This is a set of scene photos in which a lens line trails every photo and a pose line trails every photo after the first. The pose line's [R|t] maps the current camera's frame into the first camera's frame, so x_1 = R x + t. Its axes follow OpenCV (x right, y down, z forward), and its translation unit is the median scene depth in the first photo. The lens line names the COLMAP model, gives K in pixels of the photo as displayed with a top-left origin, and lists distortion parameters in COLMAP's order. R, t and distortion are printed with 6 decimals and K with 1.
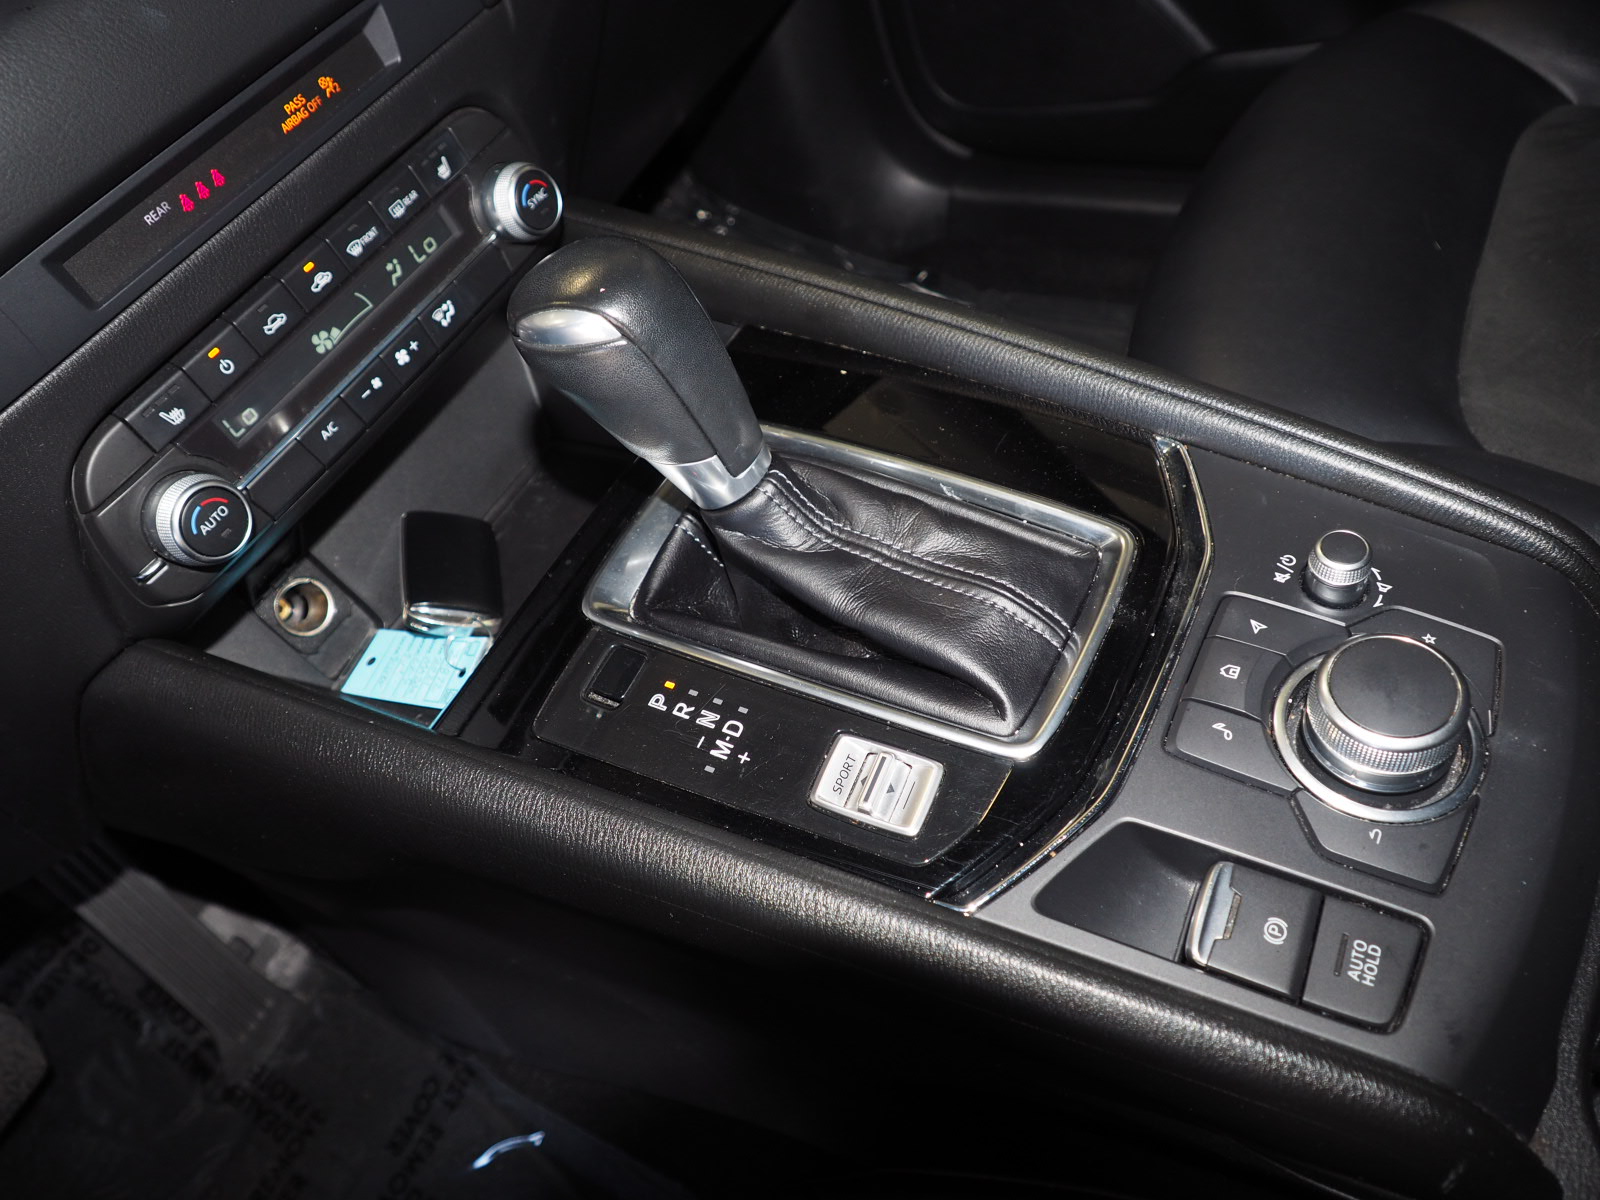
lens RADIAL K [[1149.9, 0, 800.2], [0, 1149.9, 596.4], [0, 0, 1]] dist [-0.028372, -0.002777]
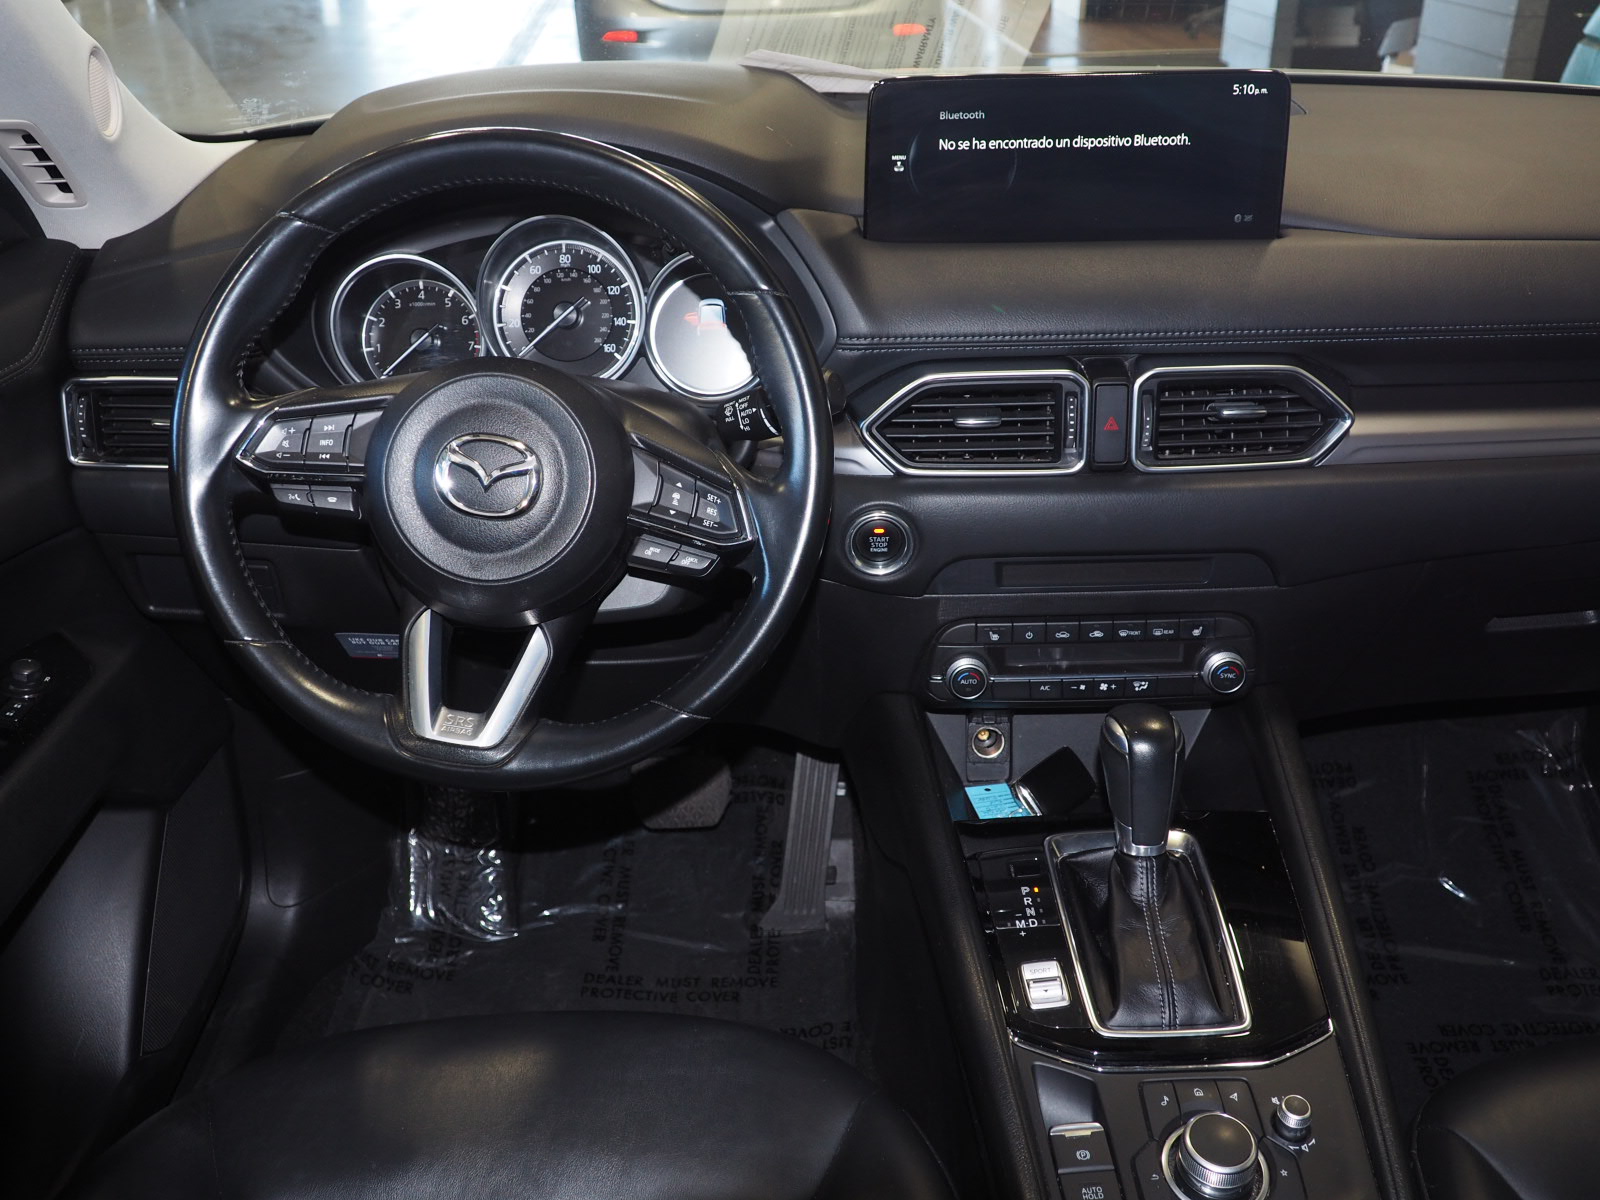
lens RADIAL K [[1430.3, 0, 803.4], [0, 1430.3, 588.9], [0, 0, 1]] dist [-0.024874, -0.008641]
pose [[0.486741, 0.617054, -0.618326, 0.787675], [-0.726294, 0.679157, 0.106028, -0.216178], [0.485366, 0.397479, 0.778736, -1.164599]]
